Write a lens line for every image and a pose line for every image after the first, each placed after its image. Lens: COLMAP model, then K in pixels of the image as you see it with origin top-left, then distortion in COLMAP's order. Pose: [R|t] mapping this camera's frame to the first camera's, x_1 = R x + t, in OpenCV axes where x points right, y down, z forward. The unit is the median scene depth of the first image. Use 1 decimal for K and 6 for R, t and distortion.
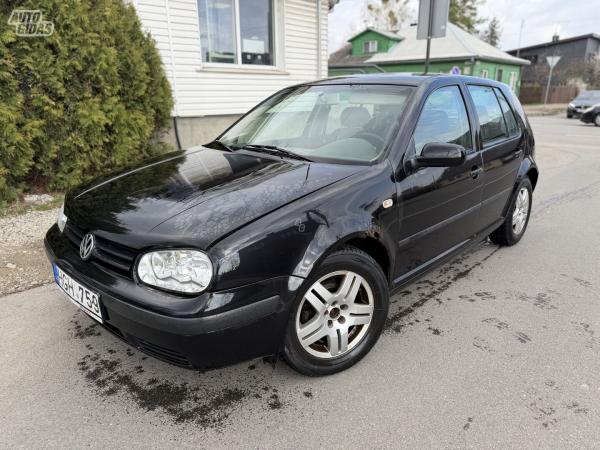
lens RADIAL K [[431.4, 0, 301.6], [0, 431.4, 226.6], [0, 0, 1]] dist [0.010277, -0.008598]
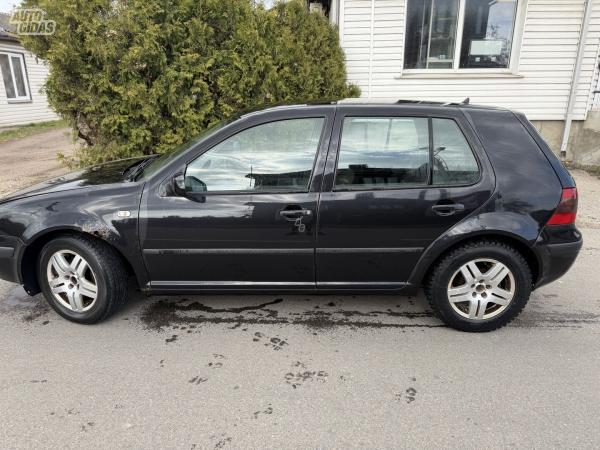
lens RADIAL K [[431.4, 0, 297.4], [0, 431.4, 224.4], [0, 0, 1]] dist [0.010277, -0.008598]
pose [[0.659678, 0.228773, -0.715882, 0.969666], [-0.222758, 0.969259, 0.104475, -0.177533], [0.717777, 0.090549, 0.690360, 0.345596]]
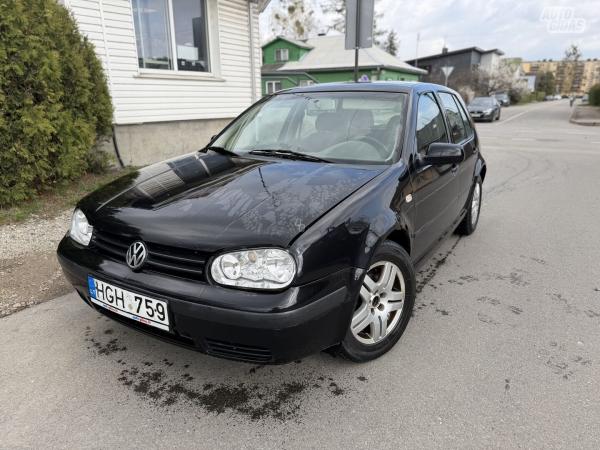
lens RADIAL K [[431.4, 0, 299.0], [0, 431.4, 224.5], [0, 0, 1]] dist [0.010277, -0.008598]
pose [[0.979749, -0.056994, 0.191949, -0.198154], [0.060646, 0.998072, -0.013198, 0.007058], [-0.190826, 0.024572, 0.981316, -0.018617]]
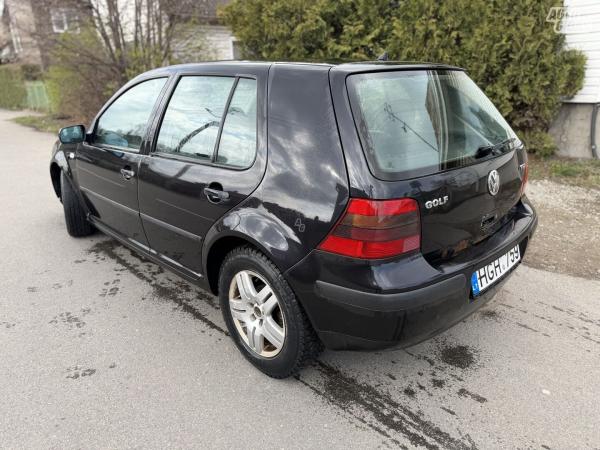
lens RADIAL K [[431.4, 0, 288.6], [0, 431.4, 226.6], [0, 0, 1]] dist [0.010277, -0.008598]
pose [[-0.067320, 0.332943, -0.940541, 1.175977], [-0.276193, 0.899622, 0.338227, -0.388888], [0.958742, 0.282540, 0.031394, 1.215907]]
